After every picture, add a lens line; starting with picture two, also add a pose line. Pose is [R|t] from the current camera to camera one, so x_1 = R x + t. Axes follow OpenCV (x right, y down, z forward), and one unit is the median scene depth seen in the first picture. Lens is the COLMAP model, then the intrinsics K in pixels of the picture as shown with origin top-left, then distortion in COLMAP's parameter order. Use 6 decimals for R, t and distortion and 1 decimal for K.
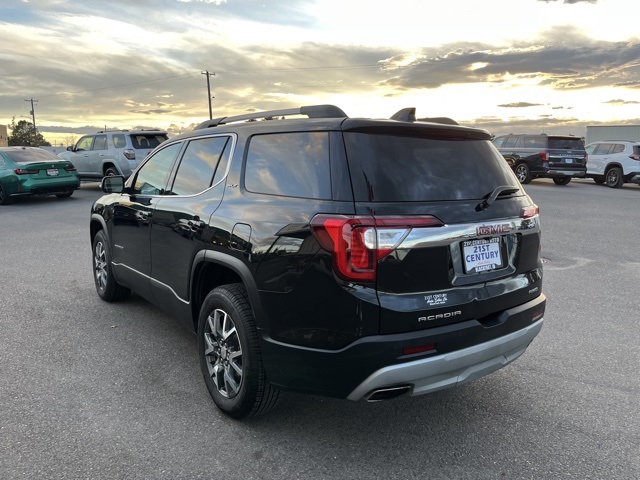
lens RADIAL K [[486.3, 0, 322.2], [0, 486.3, 234.3], [0, 0, 1]] dist [0.072808, -0.100416]
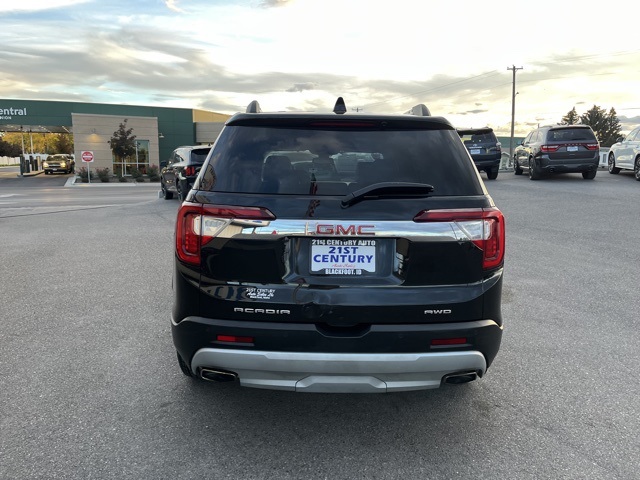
lens RADIAL K [[486.3, 0, 310.6], [0, 486.3, 230.8], [0, 0, 1]] dist [0.072808, -0.100416]
pose [[0.810528, 0.083710, -0.579687, 0.815097], [-0.087824, 0.995914, 0.021019, -0.020448], [0.579078, 0.033874, 0.814568, 0.238565]]
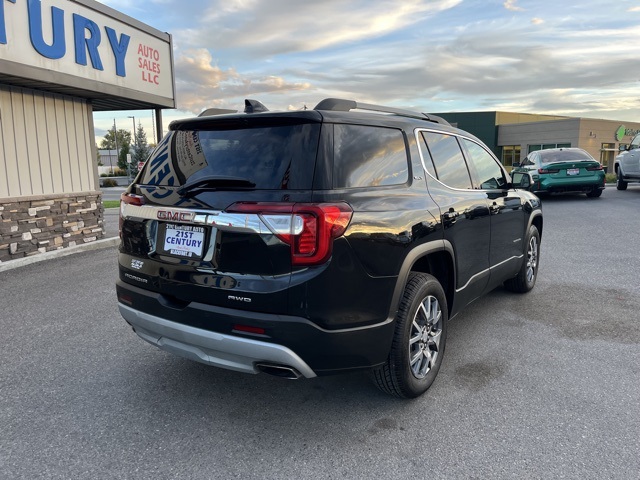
lens RADIAL K [[486.3, 0, 328.5], [0, 486.3, 241.8], [0, 0, 1]] dist [0.072808, -0.100416]
pose [[0.317539, 0.135503, -0.938514, 1.435327], [-0.125476, 0.987038, 0.100055, -0.100102], [0.939907, 0.085989, 0.330426, 0.970699]]
